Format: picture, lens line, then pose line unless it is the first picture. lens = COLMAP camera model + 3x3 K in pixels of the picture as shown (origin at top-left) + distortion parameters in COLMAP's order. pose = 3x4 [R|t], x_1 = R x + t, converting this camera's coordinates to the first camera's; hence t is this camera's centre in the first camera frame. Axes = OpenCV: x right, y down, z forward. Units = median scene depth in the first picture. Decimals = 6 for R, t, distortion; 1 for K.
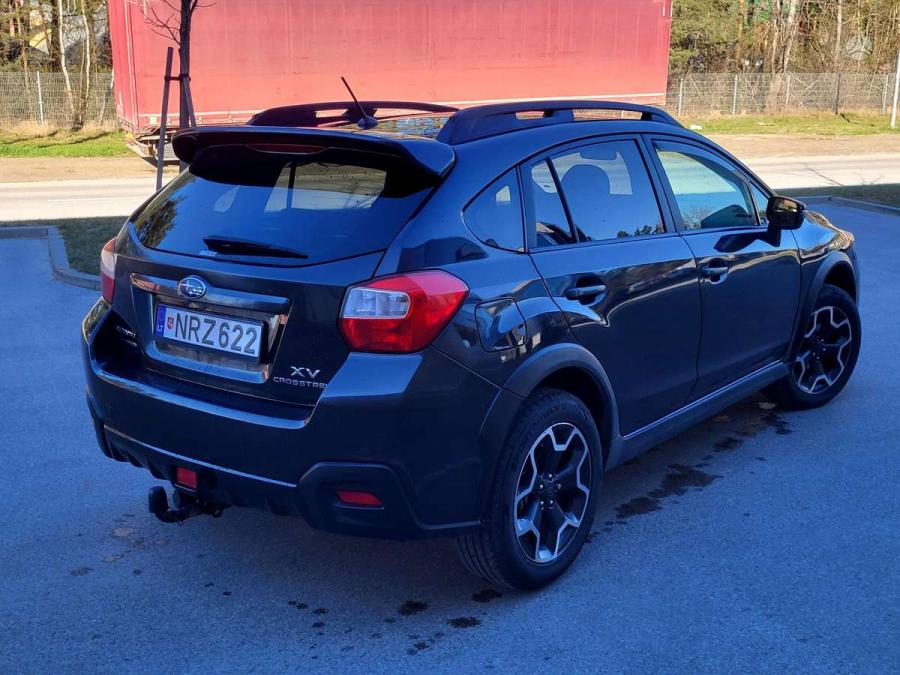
lens RADIAL K [[1063.1, 0, 450.0], [0, 1063.1, 337.5], [0, 0, 1]] dist [0.039539, 0.008323]
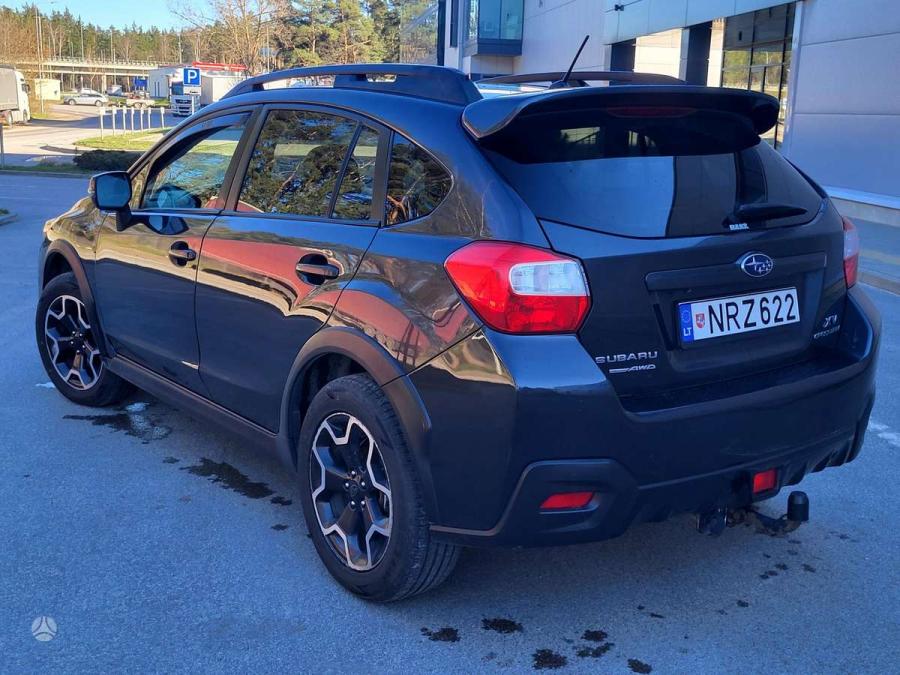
lens RADIAL K [[1079.9, 0, 447.9], [0, 1079.9, 330.6], [0, 0, 1]] dist [0.047486, 0.001410]
pose [[0.254109, -0.184916, 0.949334, -1.097695], [0.215069, 0.967781, 0.130941, -0.156179], [-0.942960, 0.170899, 0.285691, 0.933516]]
